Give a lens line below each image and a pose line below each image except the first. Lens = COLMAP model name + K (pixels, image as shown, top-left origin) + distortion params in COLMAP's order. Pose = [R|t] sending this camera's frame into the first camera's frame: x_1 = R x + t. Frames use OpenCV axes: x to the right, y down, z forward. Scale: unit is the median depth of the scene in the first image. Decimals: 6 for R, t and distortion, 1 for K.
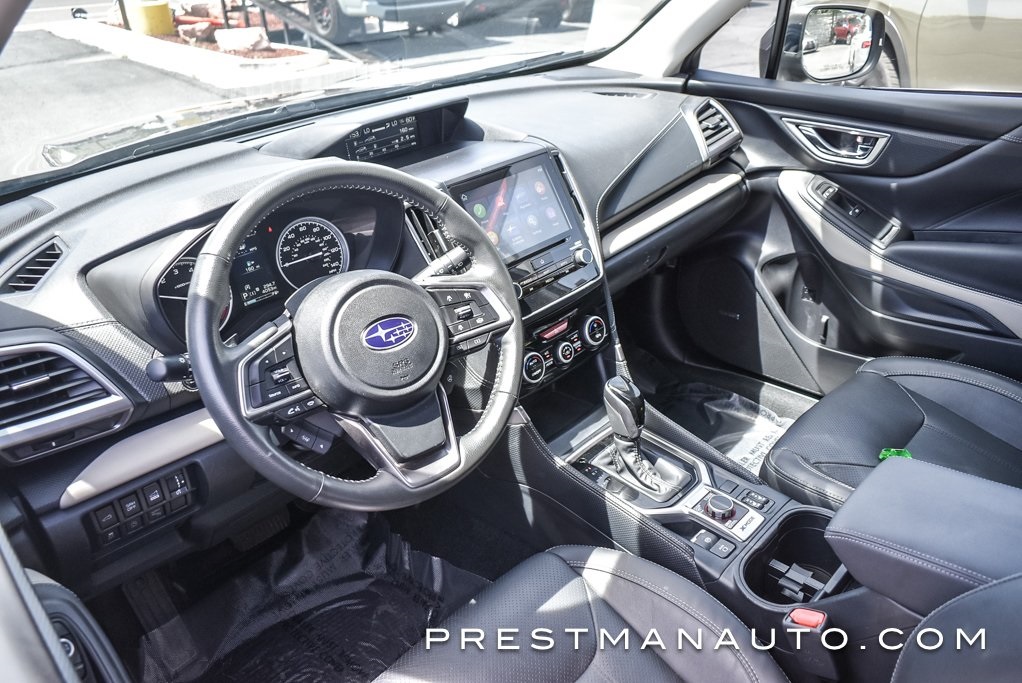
lens RADIAL K [[773.8, 0, 502.7], [0, 773.8, 337.2], [0, 0, 1]] dist [-0.035640, 0.028259]
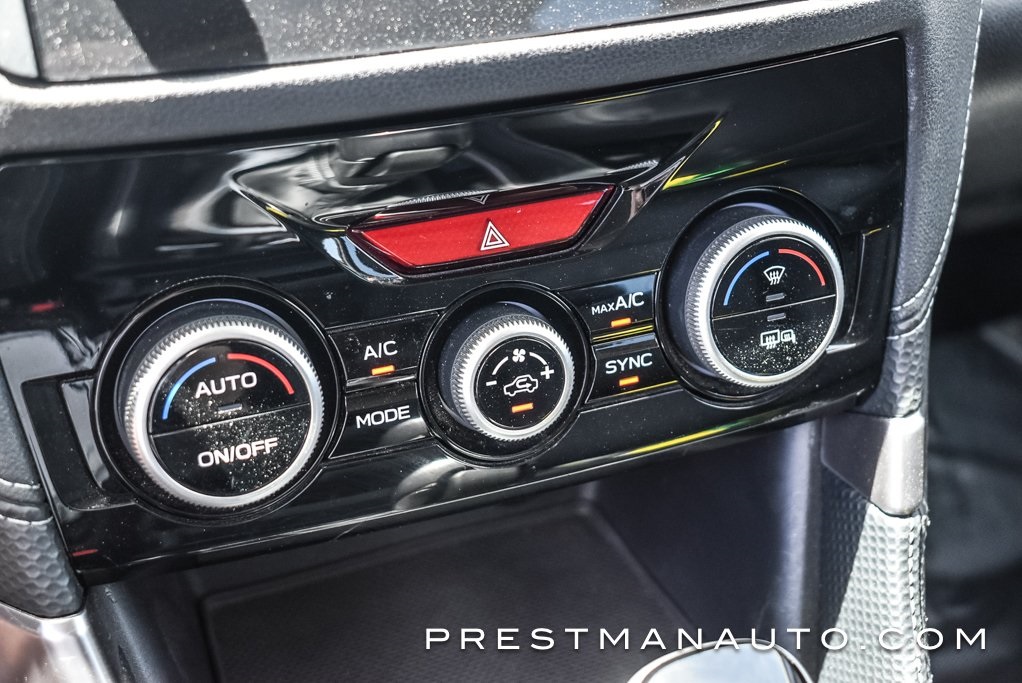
lens RADIAL K [[1516.8, 0, 513.5], [0, 1516.8, 341.0], [0, 0, 1]] dist [-0.028309, 0.000000]
pose [[0.912679, 0.307949, -0.268671, 0.179532], [-0.273725, 0.948798, 0.157659, -0.042366], [0.303466, -0.070350, 0.950242, 0.755425]]
